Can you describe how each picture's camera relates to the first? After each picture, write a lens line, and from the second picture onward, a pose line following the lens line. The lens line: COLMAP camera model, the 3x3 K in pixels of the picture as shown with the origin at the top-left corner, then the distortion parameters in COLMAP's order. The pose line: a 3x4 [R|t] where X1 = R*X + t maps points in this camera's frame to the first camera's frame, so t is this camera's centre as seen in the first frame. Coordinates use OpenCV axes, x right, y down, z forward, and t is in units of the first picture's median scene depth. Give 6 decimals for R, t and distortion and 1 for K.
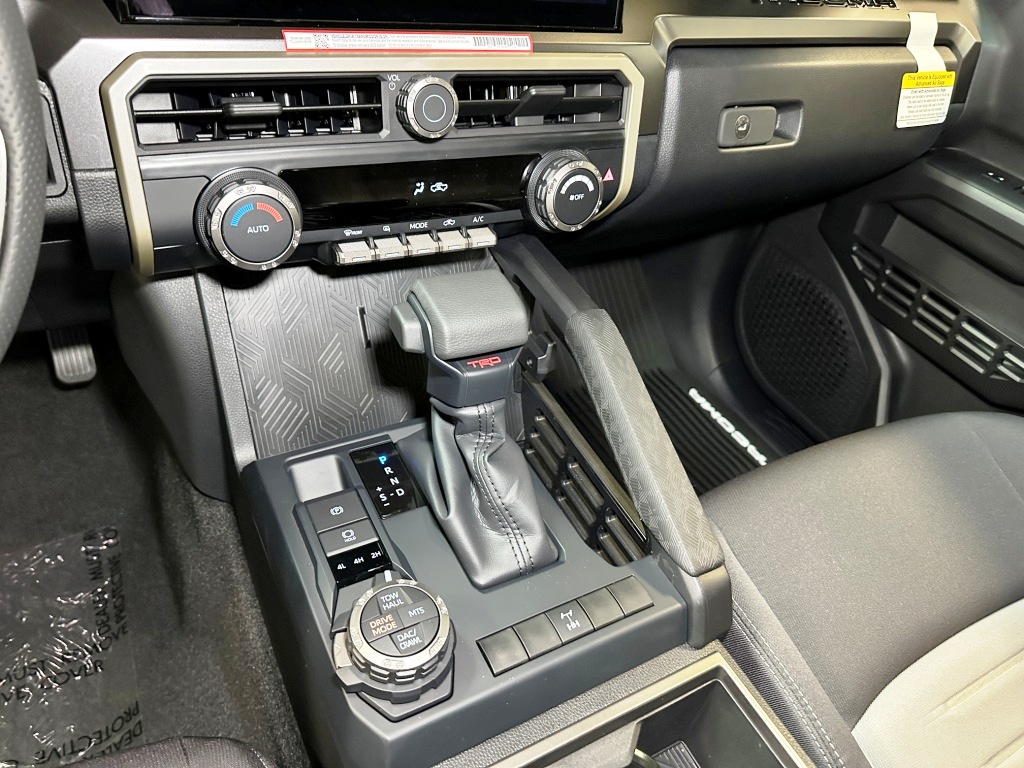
lens RADIAL K [[719.4, 0, 512.0], [0, 719.4, 384.0], [0, 0, 1]] dist [0.068632, -0.115652]
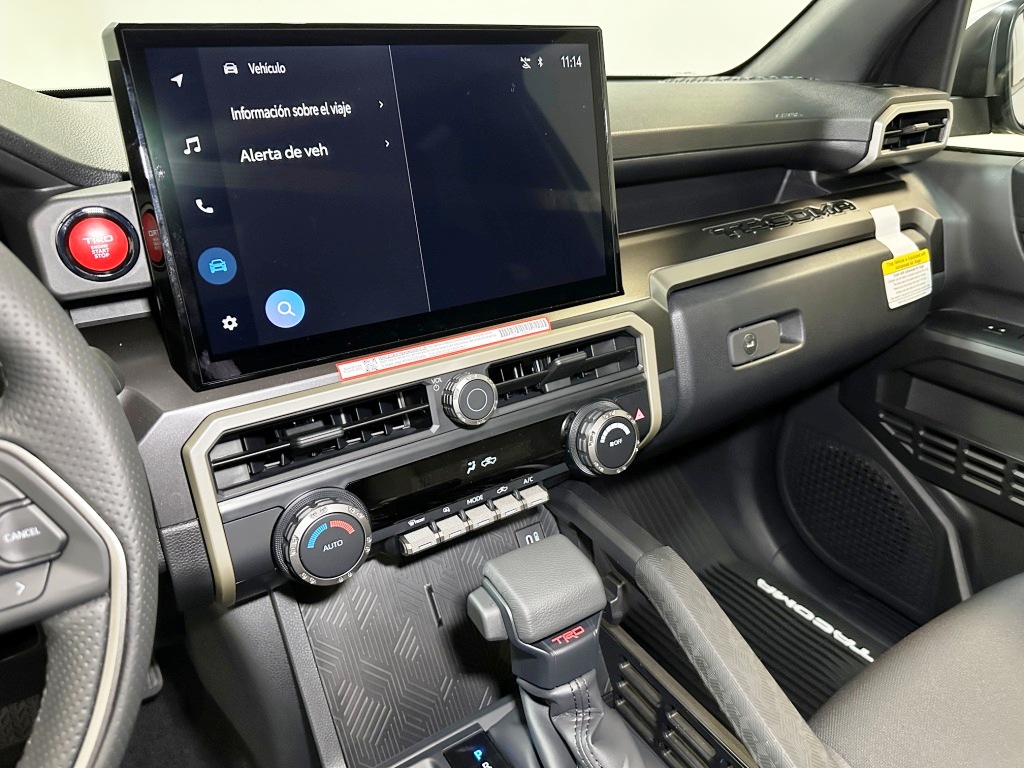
lens RADIAL K [[713.8, 0, 512.0], [0, 713.8, 384.0], [0, 0, 1]] dist [0.089154, -0.159642]
pose [[0.982276, -0.187051, -0.012074, -0.030444], [0.176695, 0.945535, -0.273389, -0.079851], [0.062554, 0.266410, 0.961828, -0.034064]]
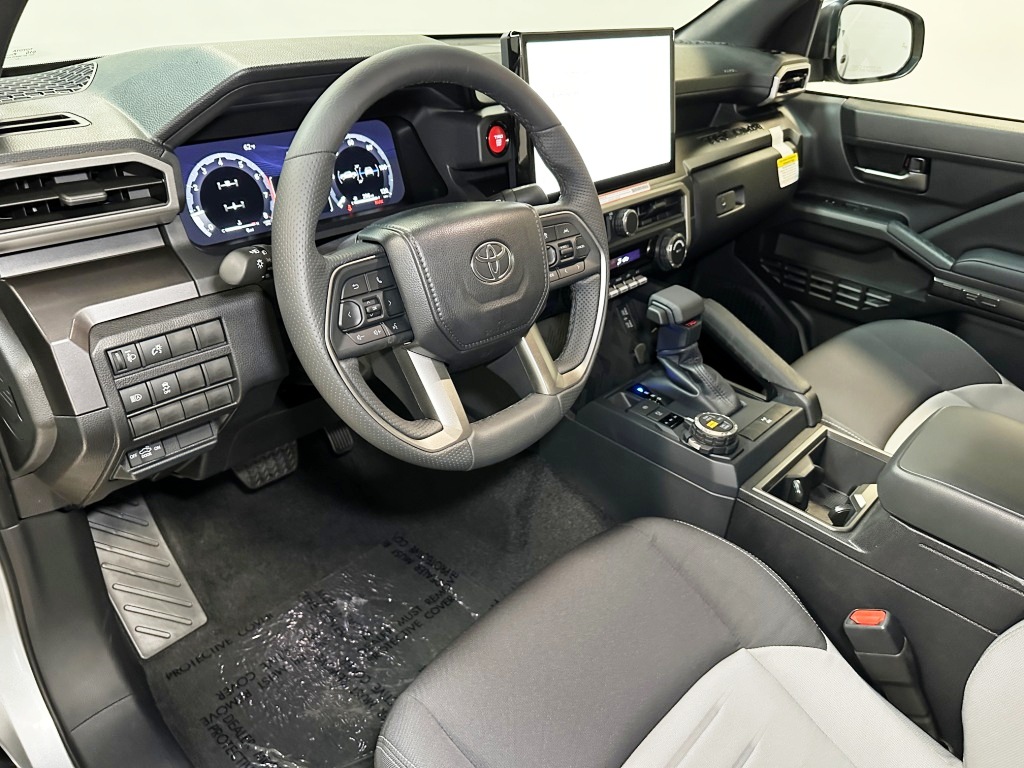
lens RADIAL K [[697.3, 0, 512.5], [0, 697.3, 377.6], [0, 0, 1]] dist [0.172964, -0.349750]
pose [[0.948523, -0.247692, 0.197366, -0.833641], [0.273939, 0.954383, -0.118784, 0.193071], [-0.158941, 0.166736, 0.973107, -0.808983]]
